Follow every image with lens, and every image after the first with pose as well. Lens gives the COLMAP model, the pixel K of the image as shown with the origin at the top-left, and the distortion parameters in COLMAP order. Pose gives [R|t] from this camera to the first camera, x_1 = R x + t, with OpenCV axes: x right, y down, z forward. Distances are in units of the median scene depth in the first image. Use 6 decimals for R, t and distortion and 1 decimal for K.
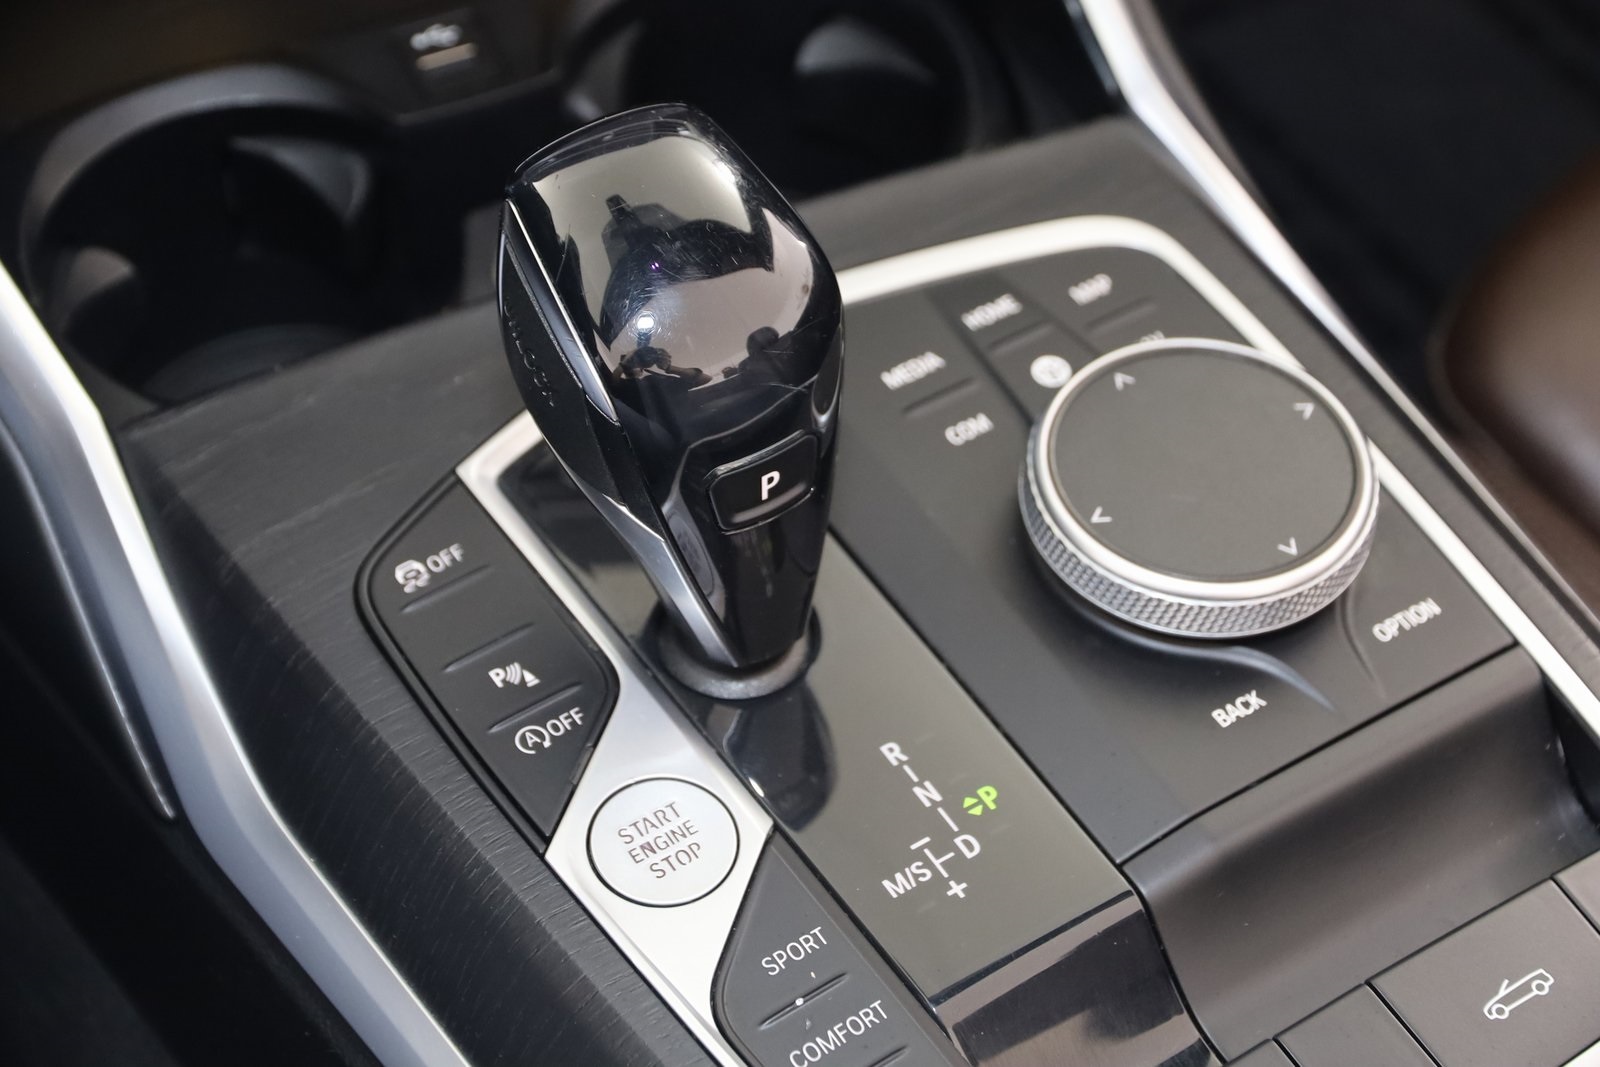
lens RADIAL K [[3059.6, 0, 815.9], [0, 3059.6, 542.2], [0, 0, 1]] dist [0.042694, 0.000000]
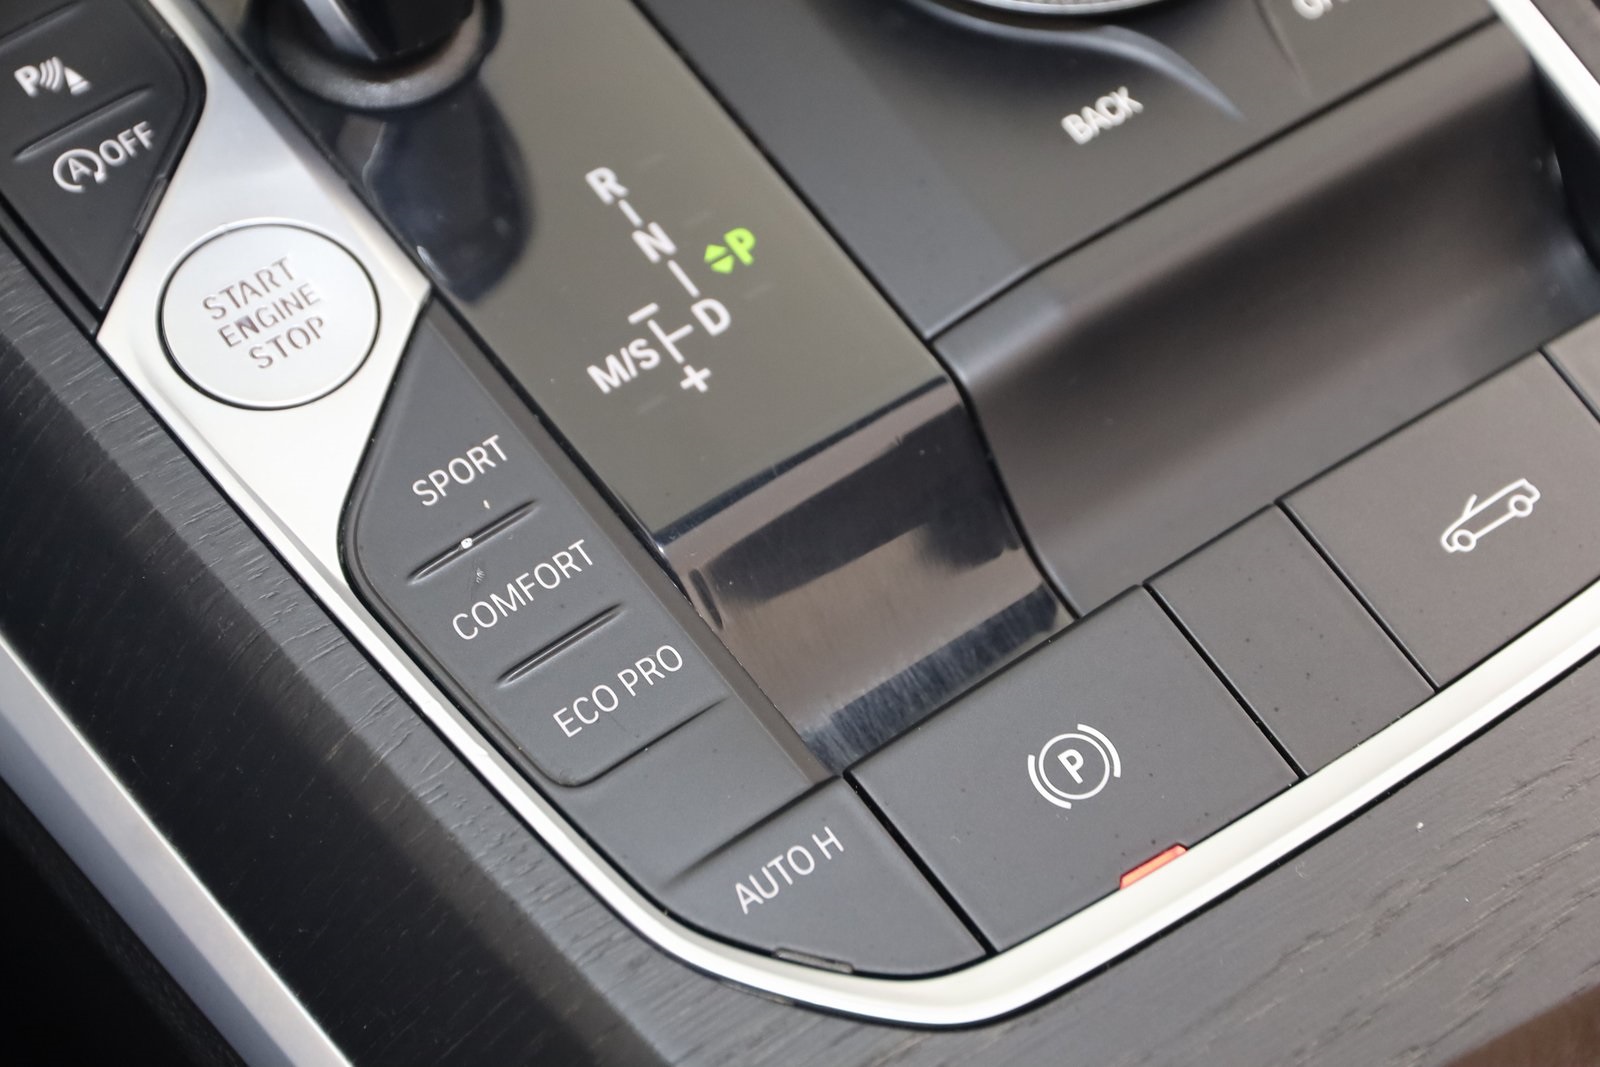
lens RADIAL K [[3778.8, 0, 794.5], [0, 3778.8, 543.2], [0, 0, 1]] dist [-0.018260, 0.000000]
pose [[0.998917, -0.015082, 0.044010, 0.030040], [0.007789, 0.986859, 0.161397, 0.011834], [-0.045865, -0.160880, 0.985908, 0.145992]]
